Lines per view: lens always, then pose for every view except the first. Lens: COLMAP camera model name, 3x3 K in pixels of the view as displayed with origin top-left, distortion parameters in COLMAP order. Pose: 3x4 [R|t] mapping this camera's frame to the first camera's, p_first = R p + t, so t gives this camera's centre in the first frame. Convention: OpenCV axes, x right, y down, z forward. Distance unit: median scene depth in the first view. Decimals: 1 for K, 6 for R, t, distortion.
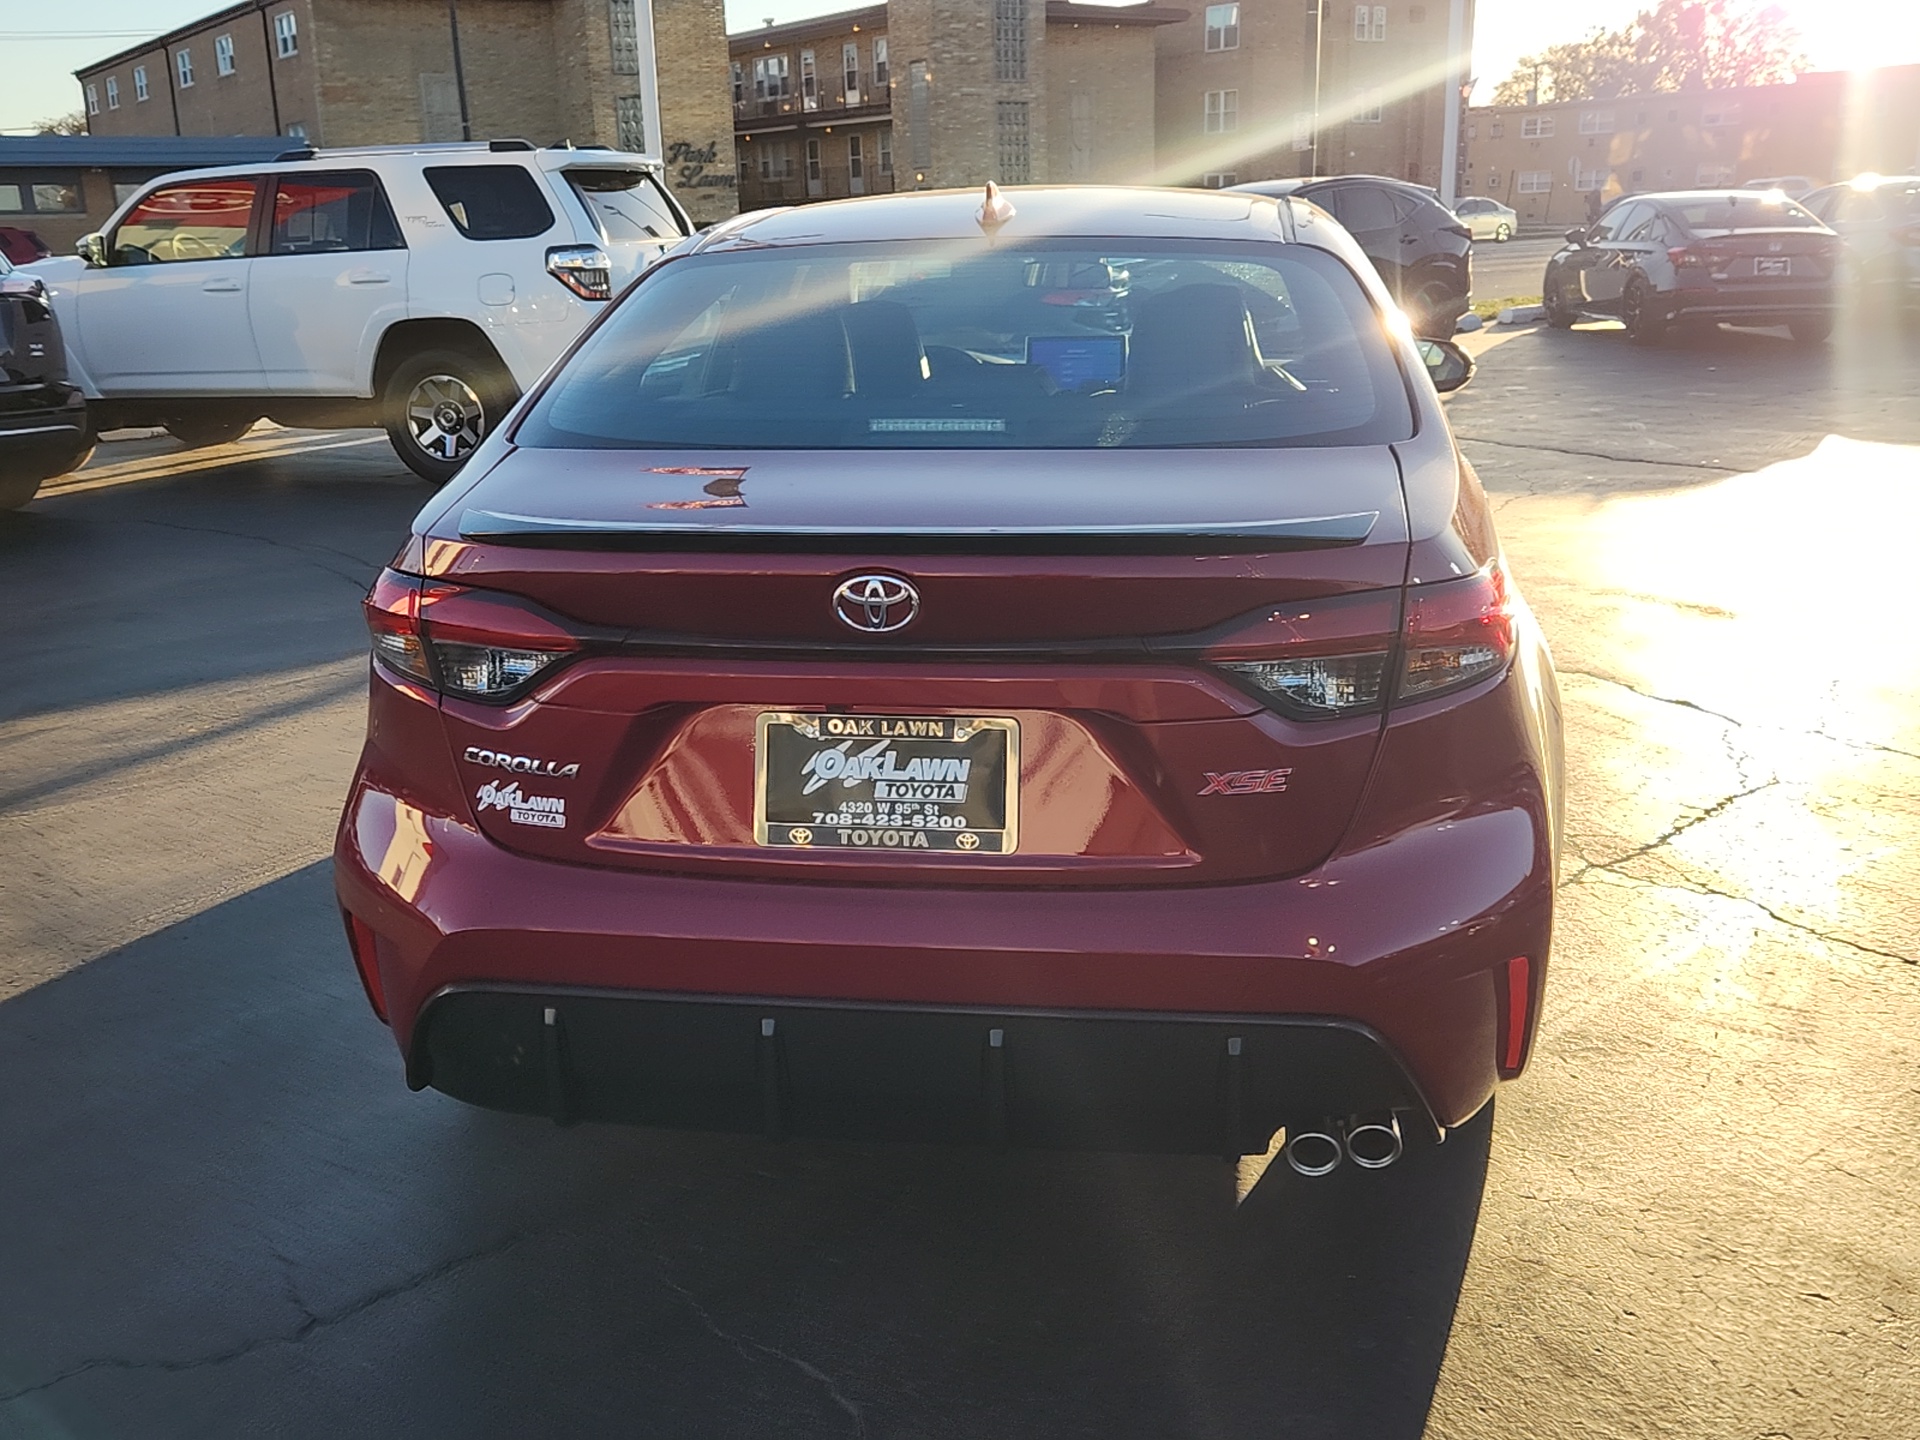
lens RADIAL K [[2111.2, 0, 957.9], [0, 2111.2, 716.9], [0, 0, 1]] dist [0.030529, 0.000000]
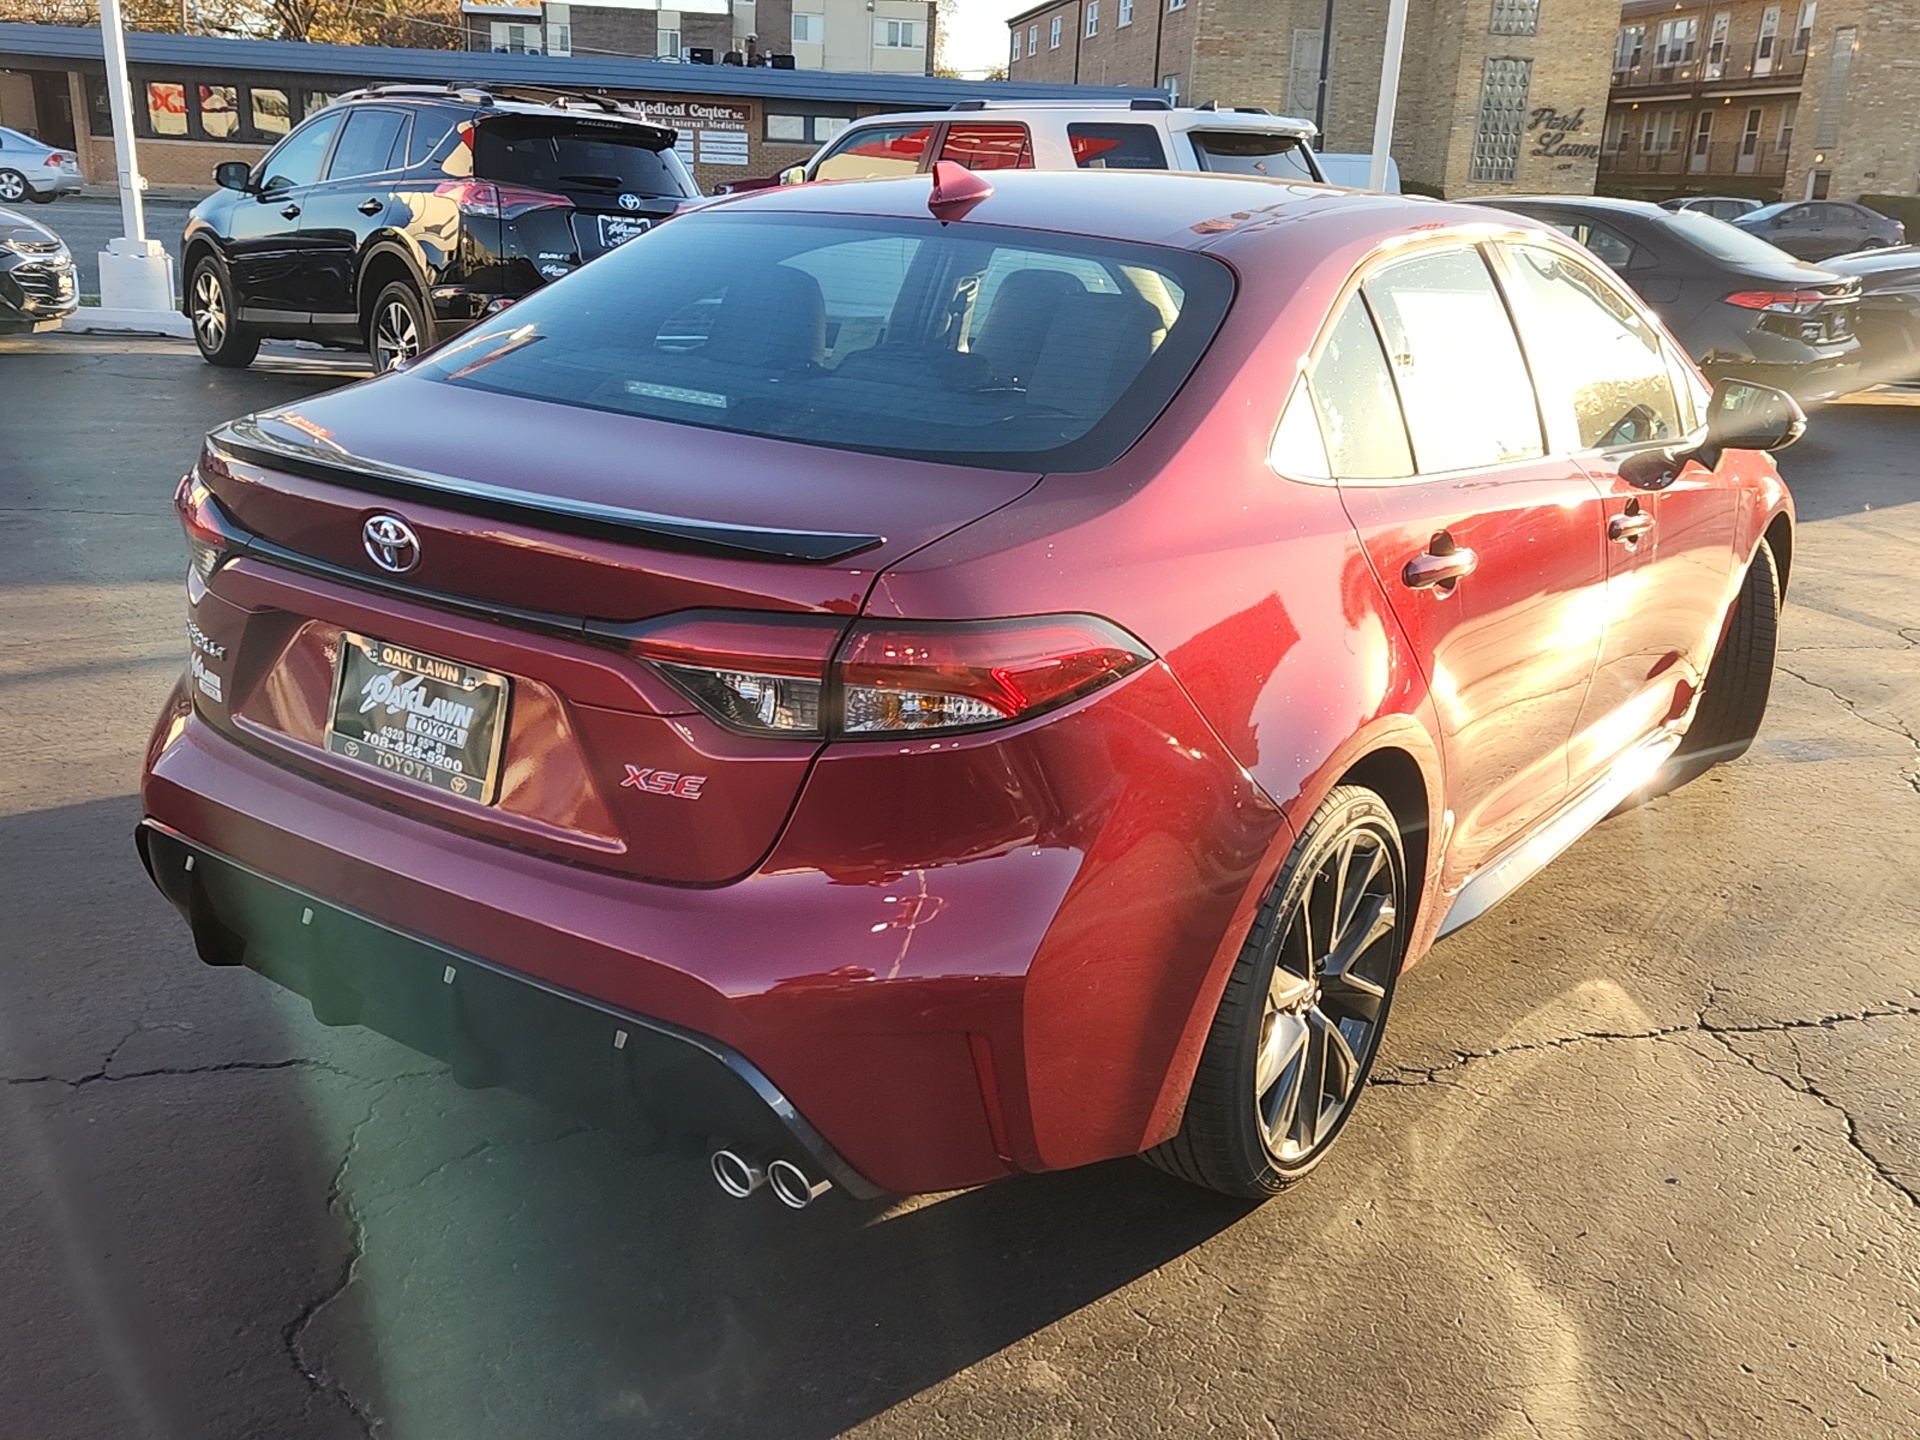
lens RADIAL K [[2111.2, 0, 942.0], [0, 2111.2, 723.9], [0, 0, 1]] dist [0.030529, 0.000000]
pose [[0.854156, 0.189261, -0.484353, 0.156643], [-0.177511, 0.981589, 0.070515, -0.019229], [0.488782, 0.025747, 0.872026, 0.043876]]
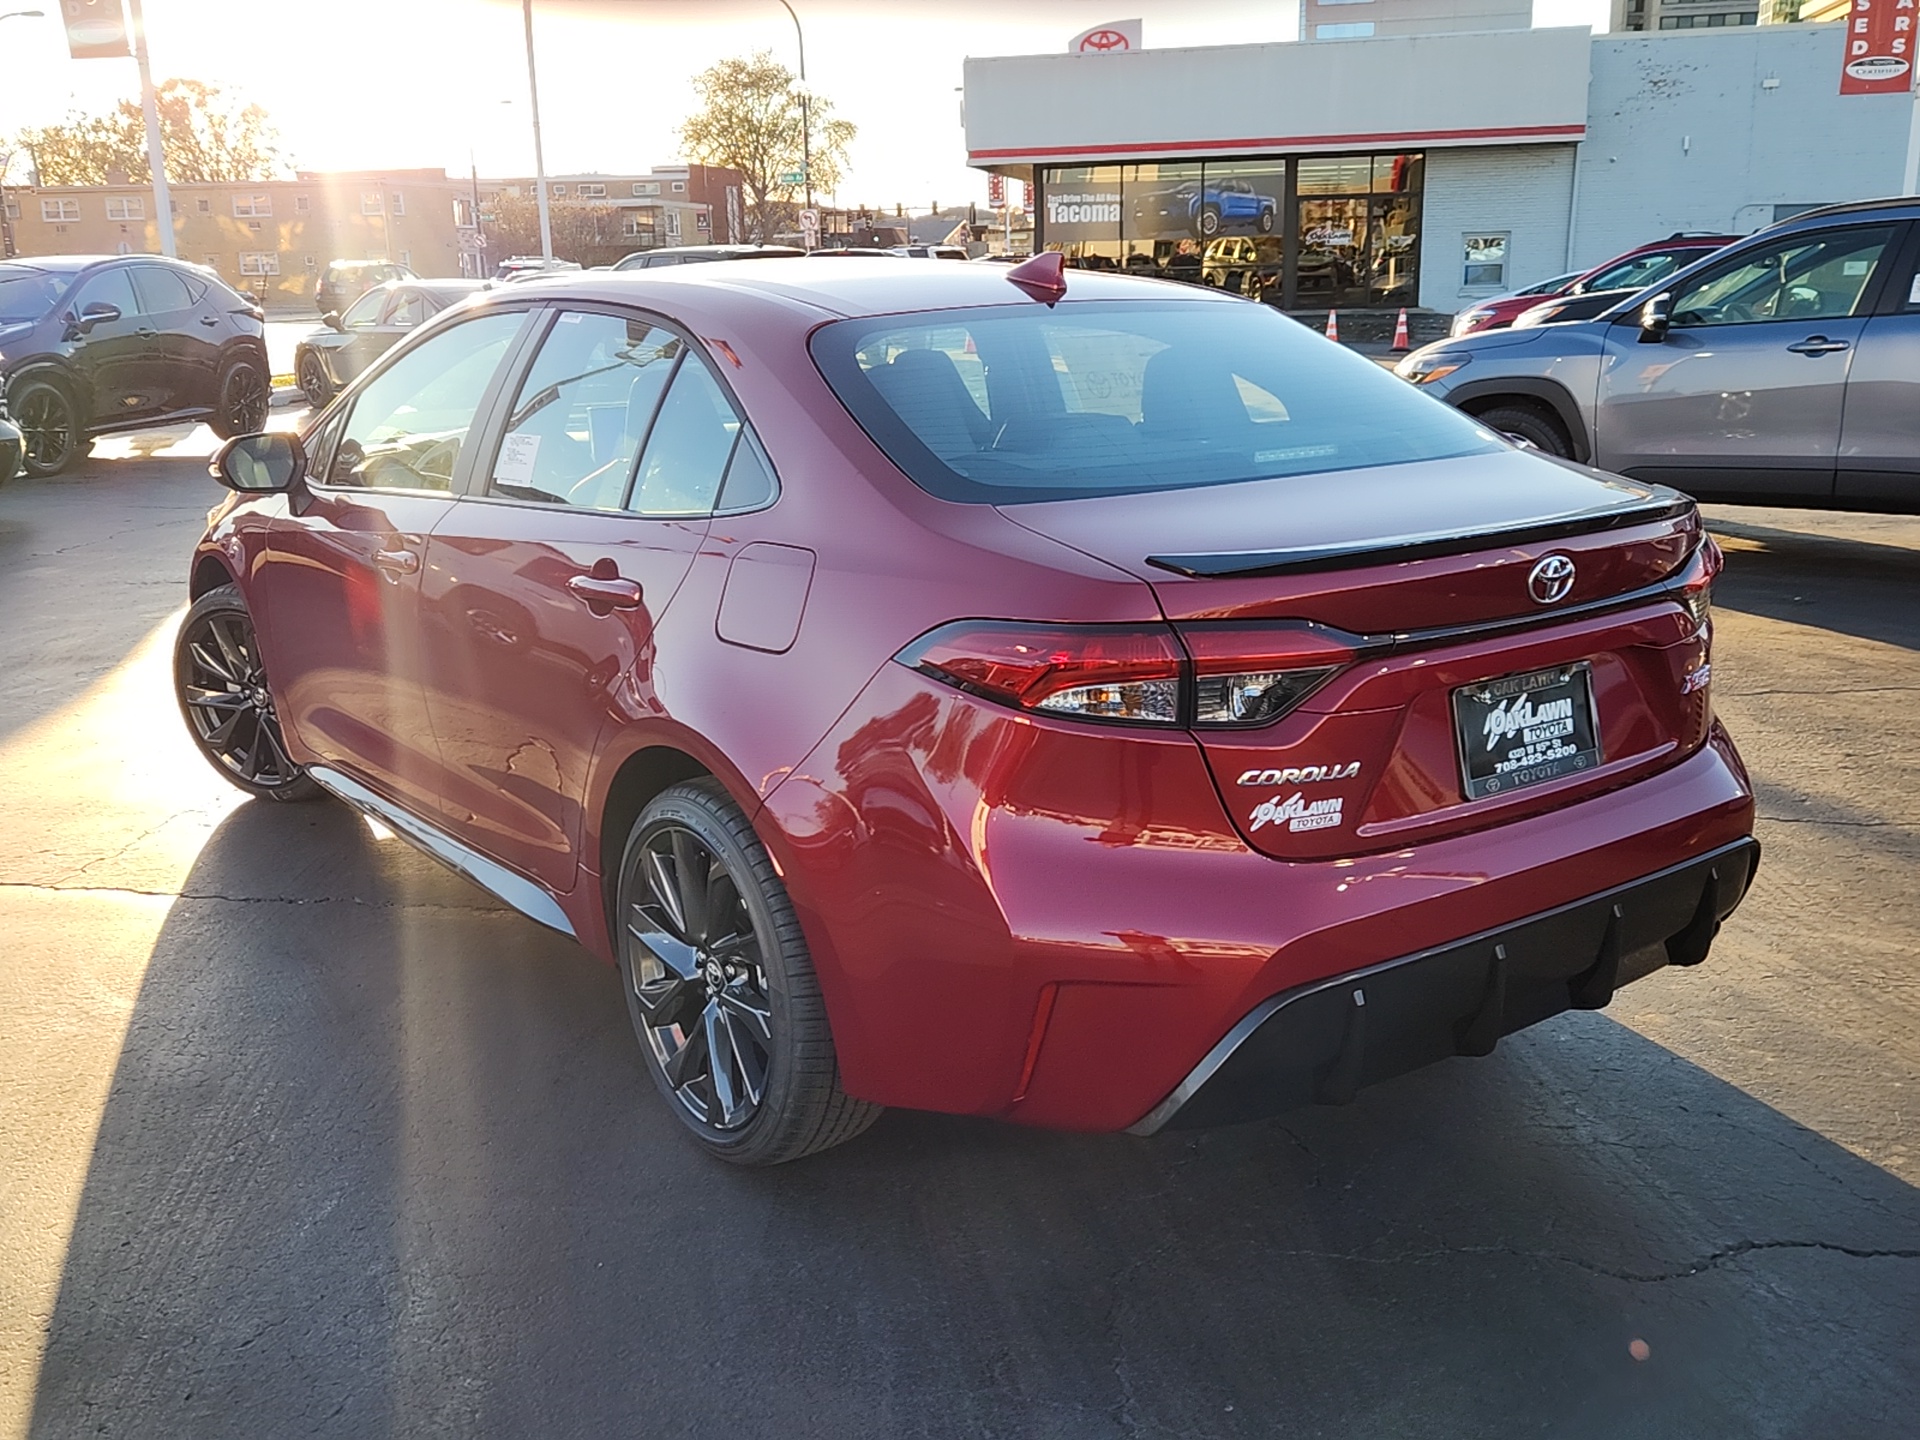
lens RADIAL K [[2111.2, 0, 961.5], [0, 2111.2, 716.0], [0, 0, 1]] dist [0.030529, 0.000000]
pose [[0.637662, -0.148456, 0.755876, -0.258501], [0.181352, 0.982605, 0.039997, -0.018748], [-0.748665, 0.111575, 0.653492, 0.097549]]
